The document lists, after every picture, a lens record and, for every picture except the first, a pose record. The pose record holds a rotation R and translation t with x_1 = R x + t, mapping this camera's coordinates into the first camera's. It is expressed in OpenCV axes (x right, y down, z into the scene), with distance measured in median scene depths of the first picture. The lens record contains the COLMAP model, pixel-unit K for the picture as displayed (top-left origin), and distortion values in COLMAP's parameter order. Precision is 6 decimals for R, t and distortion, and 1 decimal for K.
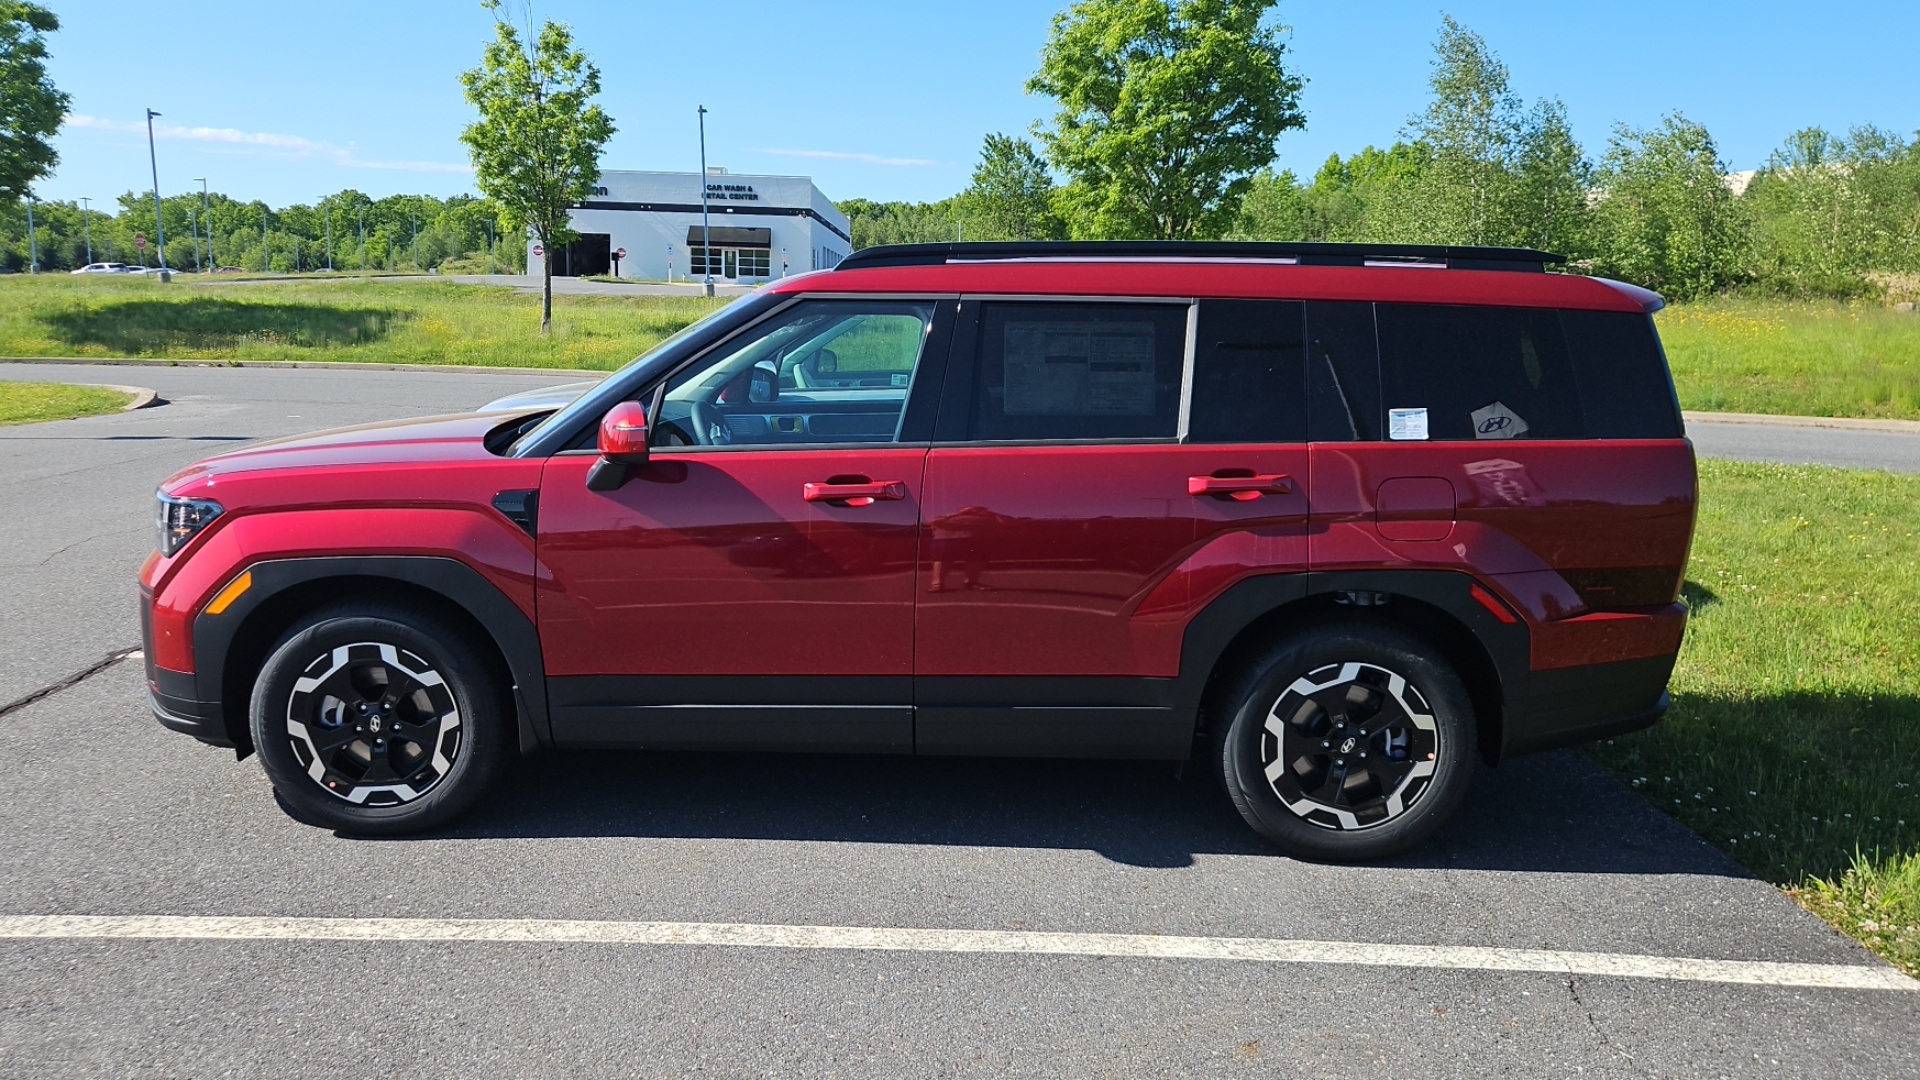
lens RADIAL K [[1478.5, 0, 960.0], [0, 1478.5, 540.0], [0, 0, 1]] dist [0.055547, -0.001778]
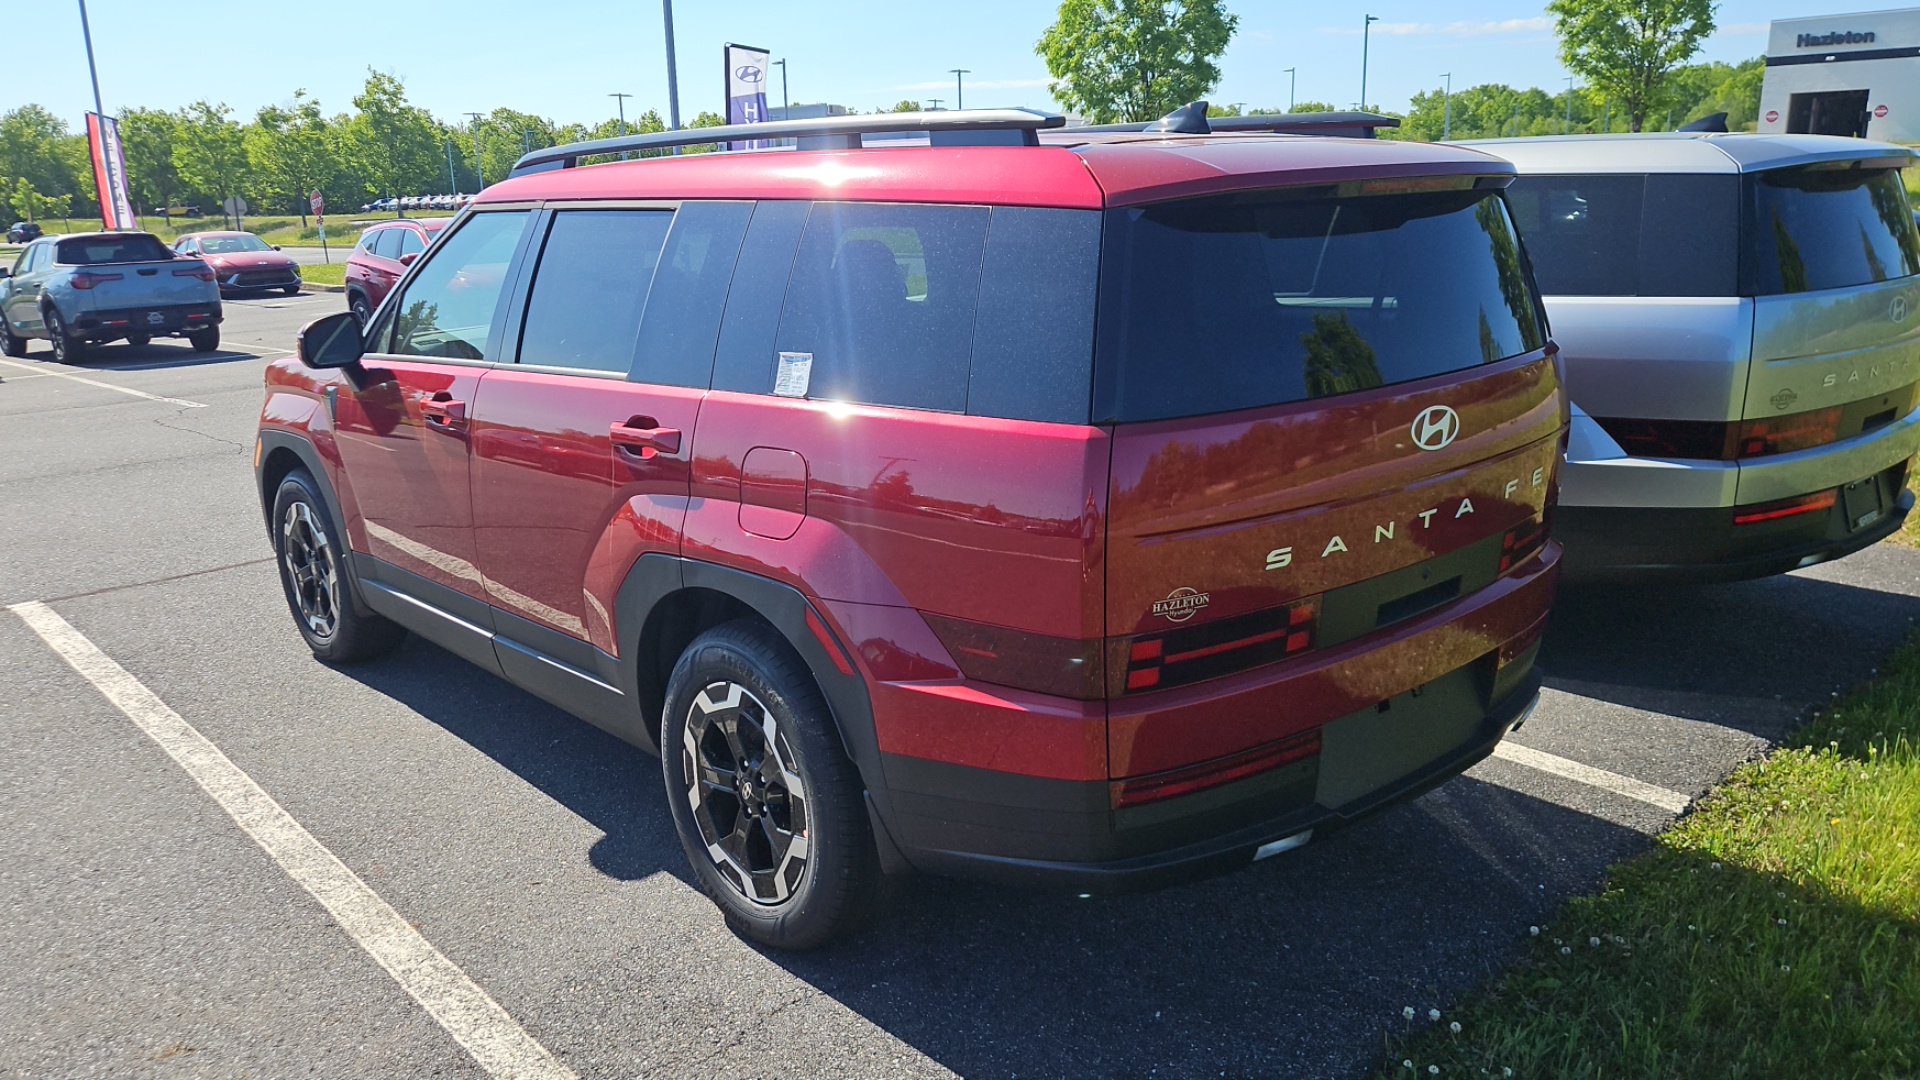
lens RADIAL K [[1478.5, 0, 960.0], [0, 1478.5, 540.0], [0, 0, 1]] dist [0.055547, -0.001778]
pose [[0.667898, 0.139007, -0.731156, 0.151987], [-0.084195, 0.990208, 0.111348, -0.014587], [0.739475, -0.012810, 0.673062, 0.098833]]
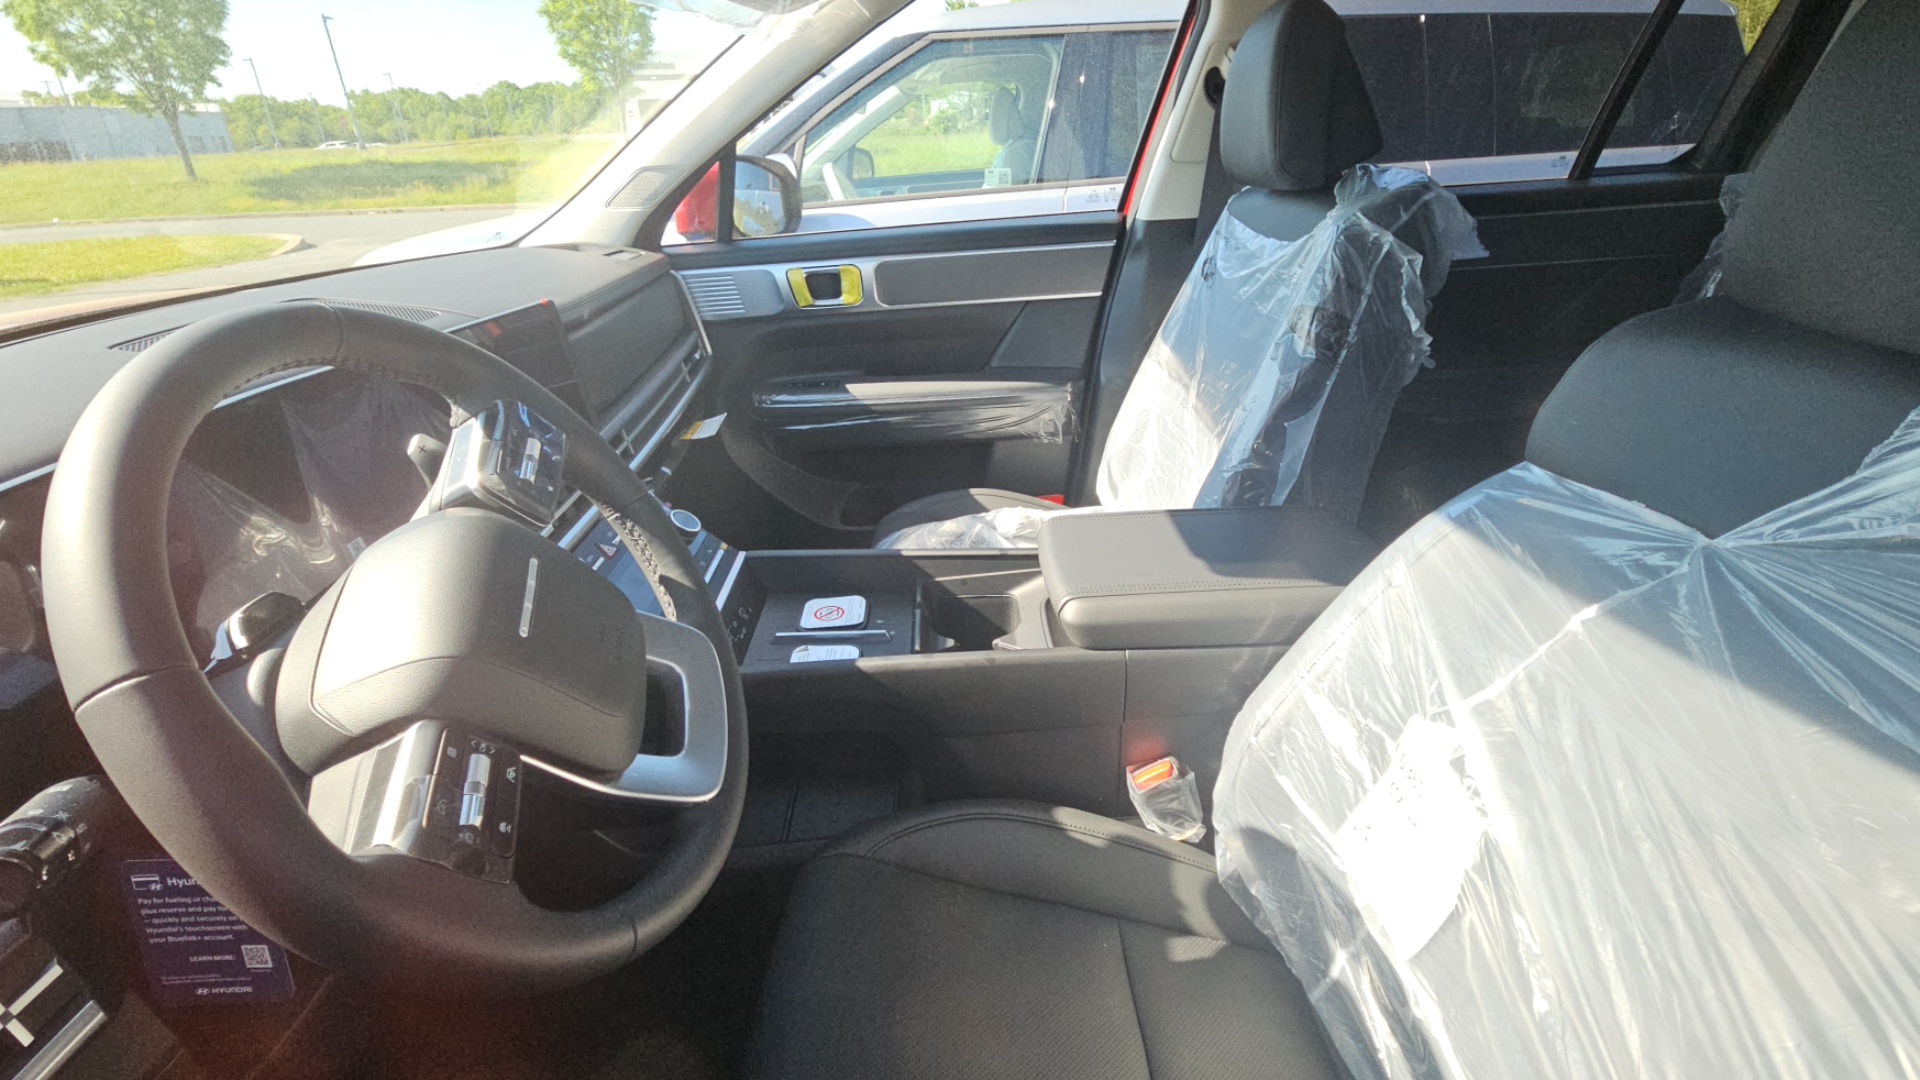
lens RADIAL K [[848.6, 0, 965.6], [0, 848.6, 512.2], [0, 0, 1]] dist [0.038154, -0.016352]
pose [[0.997226, -0.069390, 0.026935, -0.020302], [0.060606, 0.967019, 0.247388, -0.017137], [-0.043213, -0.245070, 0.968542, 0.171888]]
